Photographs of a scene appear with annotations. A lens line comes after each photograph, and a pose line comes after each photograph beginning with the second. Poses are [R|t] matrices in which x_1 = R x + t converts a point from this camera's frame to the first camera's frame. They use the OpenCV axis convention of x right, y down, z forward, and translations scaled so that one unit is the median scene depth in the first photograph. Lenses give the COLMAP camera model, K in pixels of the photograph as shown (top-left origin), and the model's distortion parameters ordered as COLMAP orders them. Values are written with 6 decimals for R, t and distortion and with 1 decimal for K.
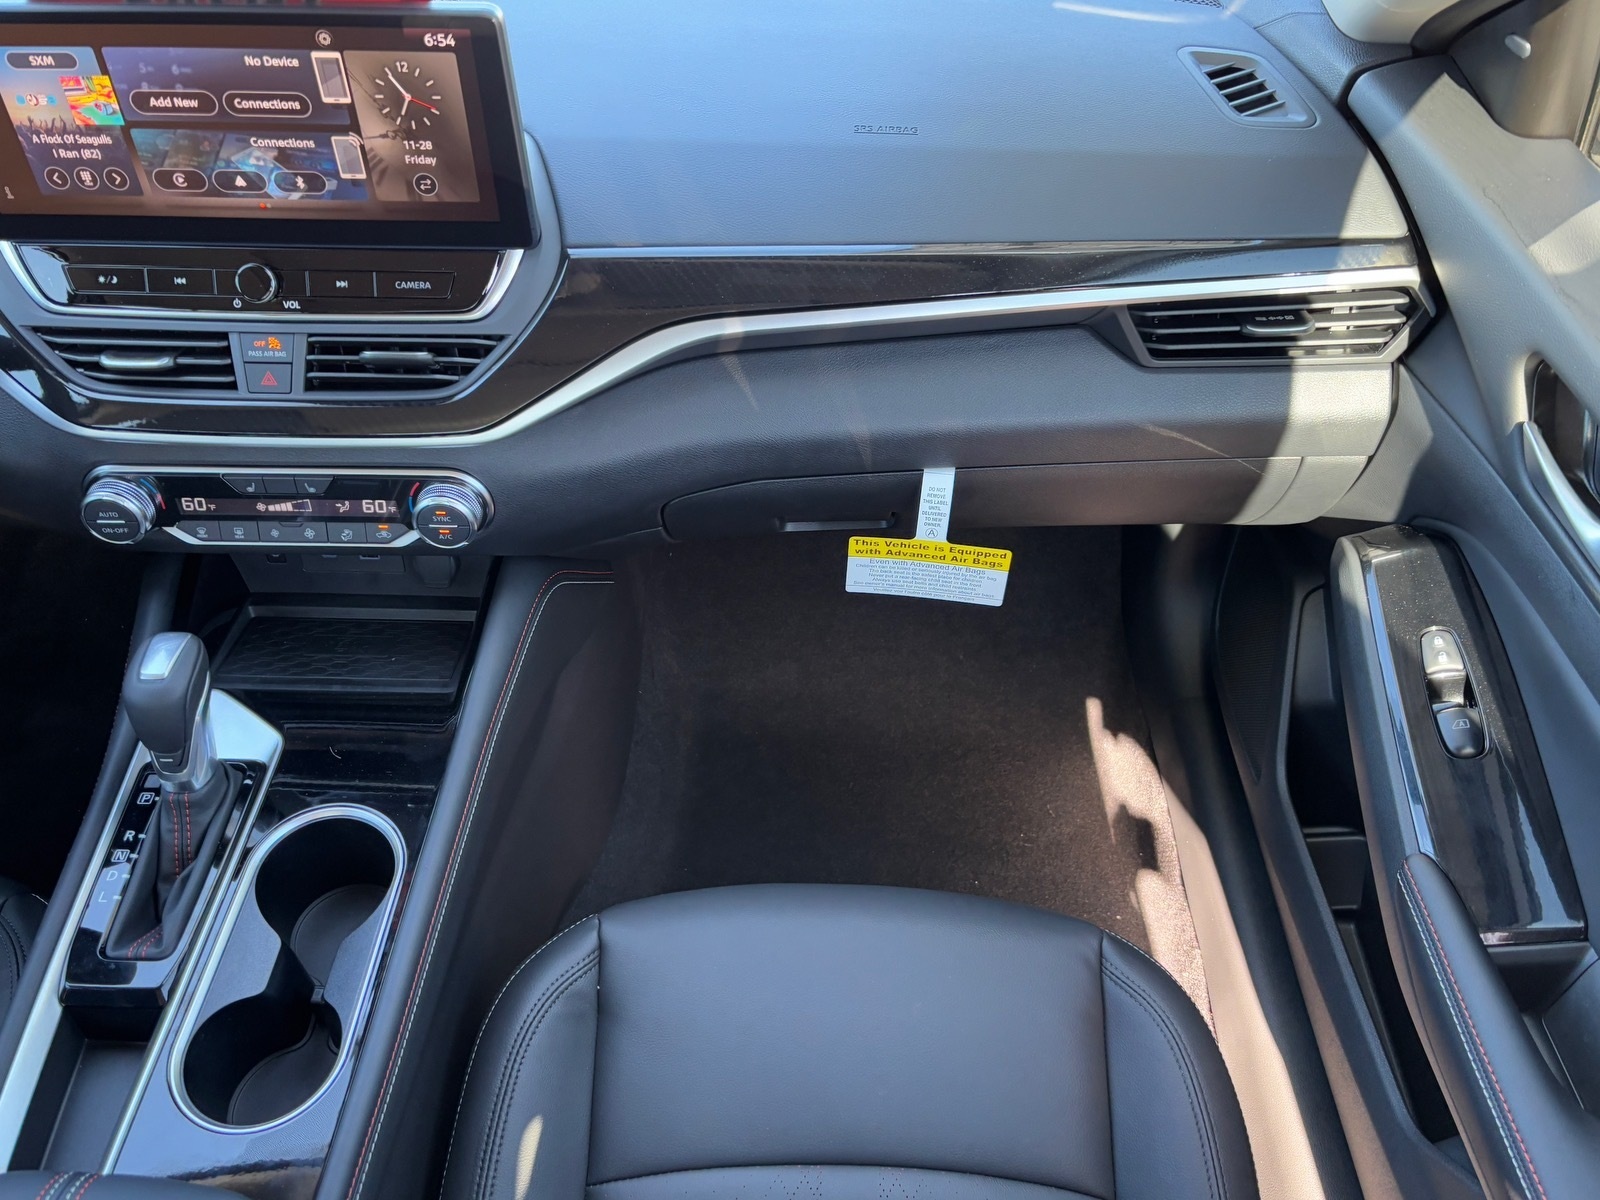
lens RADIAL K [[1316.4, 0, 789.1], [0, 1316.4, 617.5], [0, 0, 1]] dist [0.019699, -0.024521]
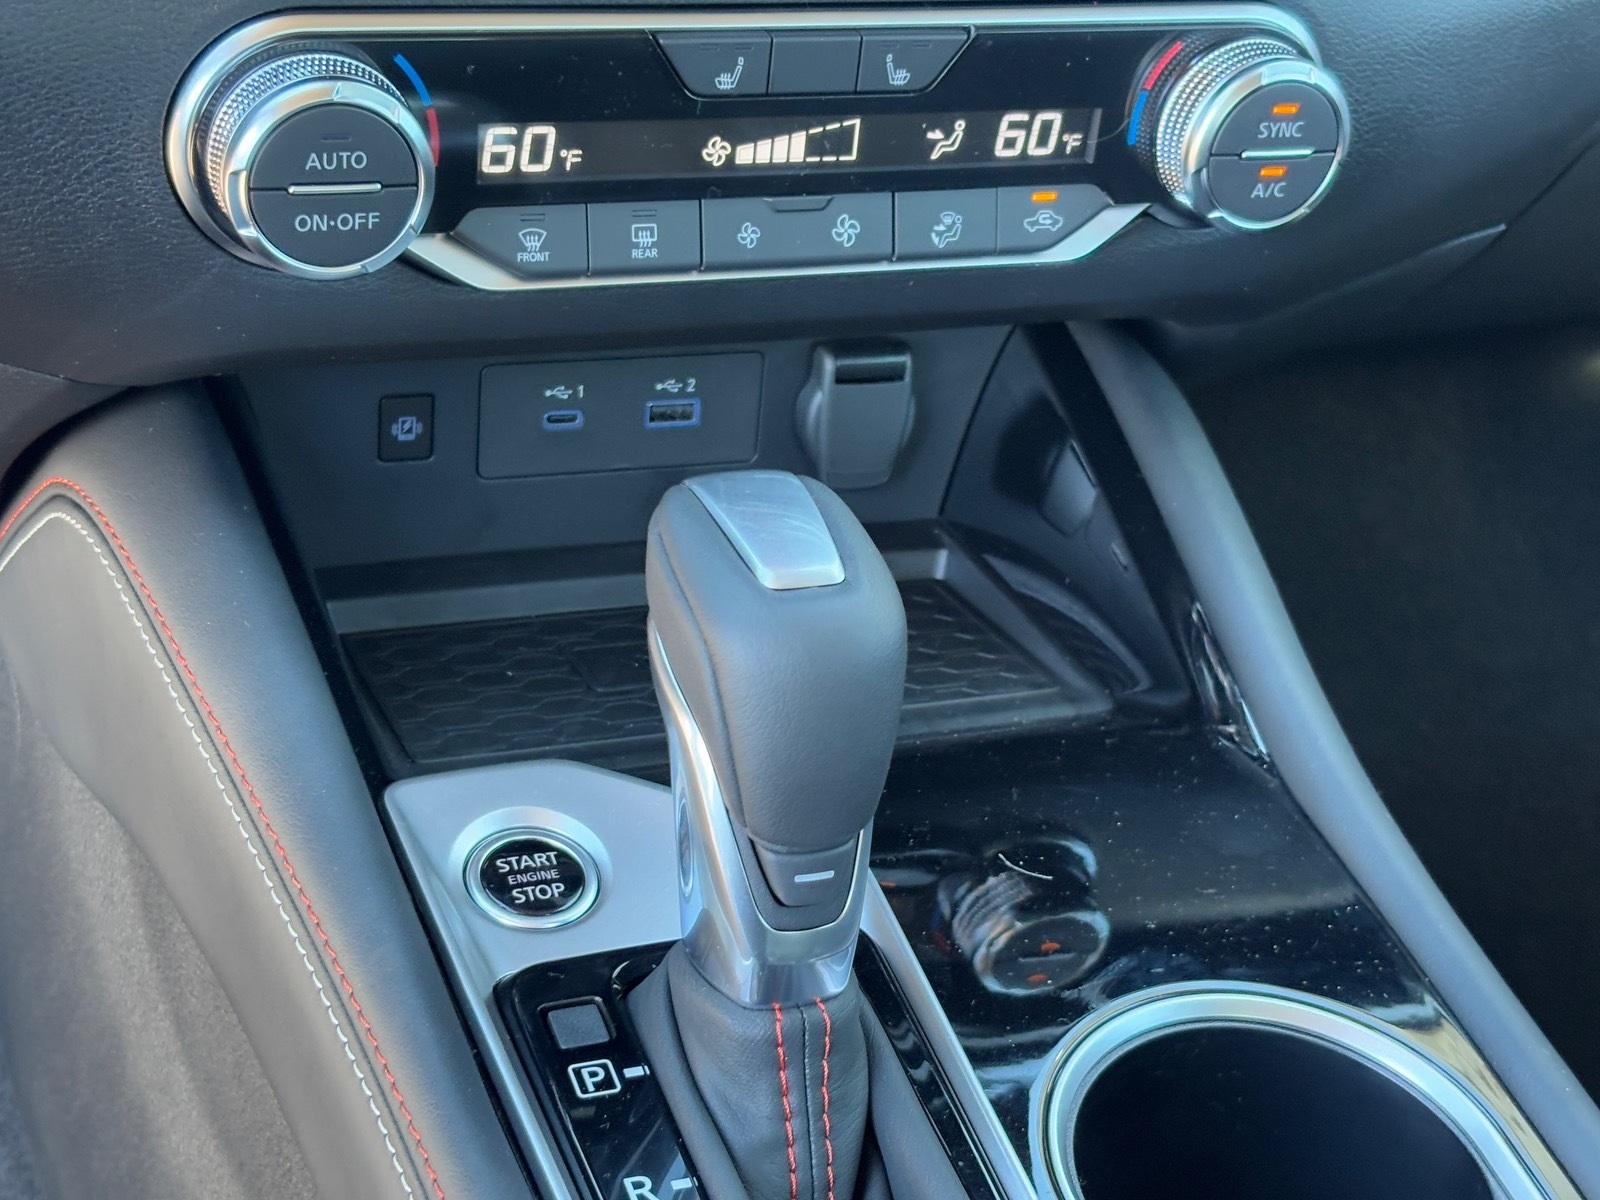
lens RADIAL K [[2596.9, 0, 864.3], [0, 2596.9, 618.6], [0, 0, 1]] dist [0.102620, 0.000000]
pose [[0.907781, -0.111121, 0.404458, -0.704801], [0.175433, 0.976463, -0.125473, 0.128918], [-0.380996, 0.184857, 0.905908, 0.462753]]
